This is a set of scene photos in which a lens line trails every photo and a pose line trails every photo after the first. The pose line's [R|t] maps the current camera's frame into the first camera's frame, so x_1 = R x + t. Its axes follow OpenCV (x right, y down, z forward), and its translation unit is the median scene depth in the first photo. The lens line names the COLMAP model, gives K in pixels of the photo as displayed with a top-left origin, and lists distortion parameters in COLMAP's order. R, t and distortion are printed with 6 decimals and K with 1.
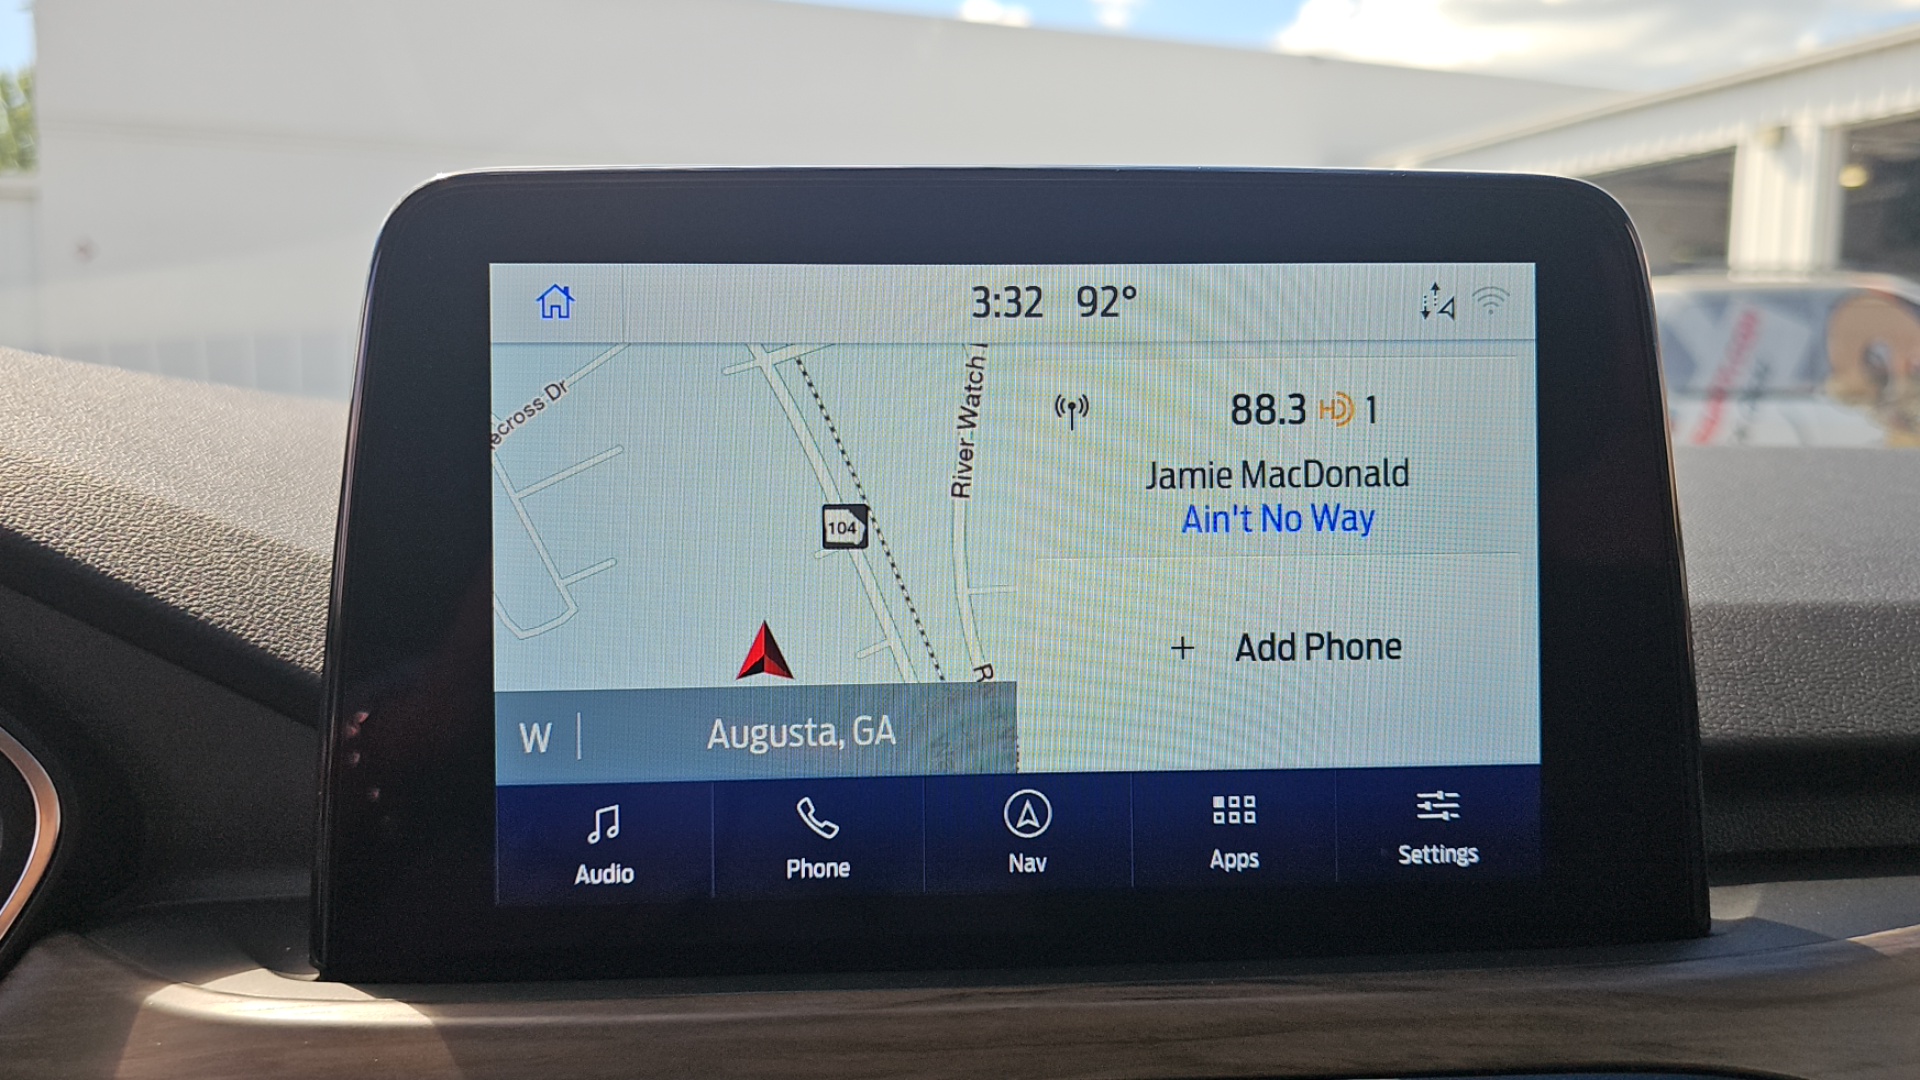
lens RADIAL K [[1408.6, 0, 970.4], [0, 1408.6, 545.5], [0, 0, 1]] dist [0.056814, -0.068646]
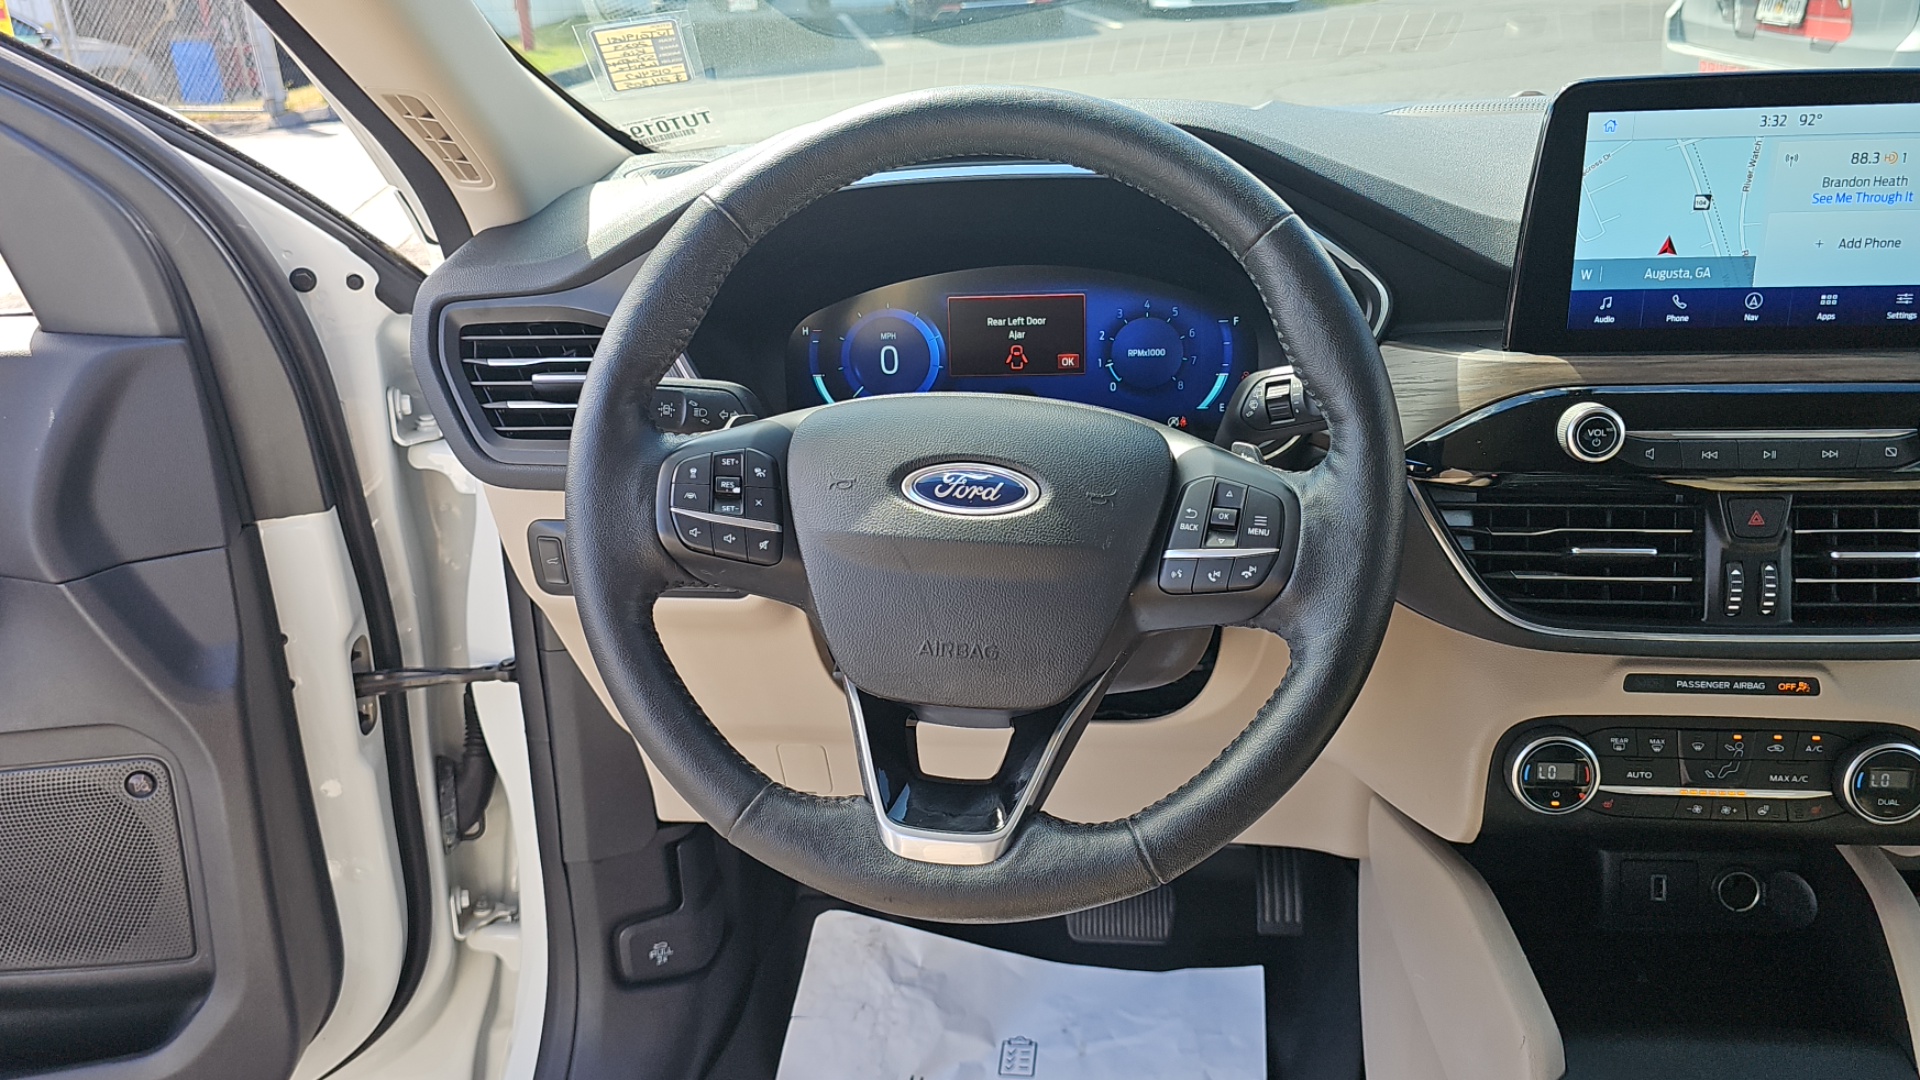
lens RADIAL K [[1408.6, 0, 958.6], [0, 1408.6, 528.2], [0, 0, 1]] dist [0.056814, -0.068646]
pose [[0.986595, 0.030281, -0.160356, -1.118202], [0.018762, 0.955070, 0.295786, -0.270769], [0.162107, -0.294829, 0.941699, -2.236735]]
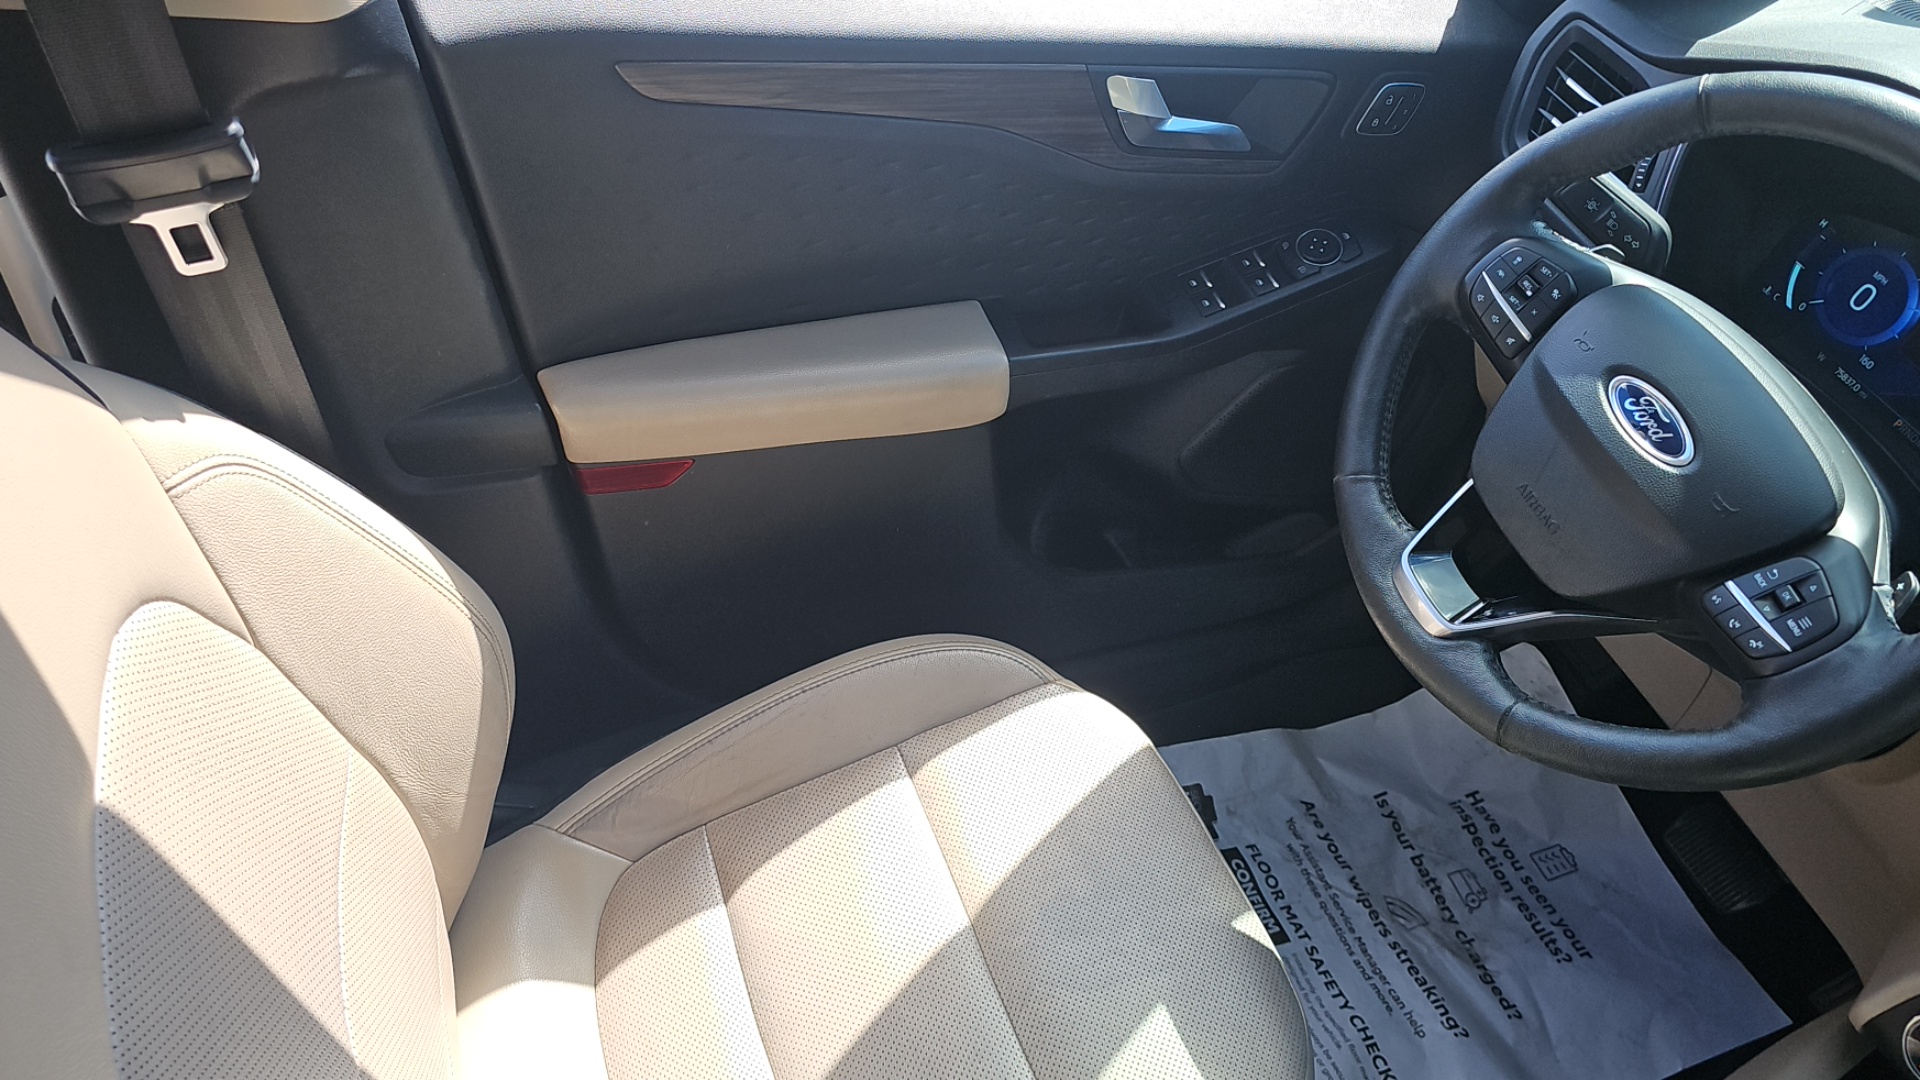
lens RADIAL K [[1408.6, 0, 976.5], [0, 1408.6, 540.9], [0, 0, 1]] dist [0.056814, -0.068646]
pose [[0.325193, 0.739112, -0.589885, 0.039195], [-0.275818, 0.670799, 0.688442, -1.124932], [0.904530, -0.061176, 0.421999, -2.394696]]
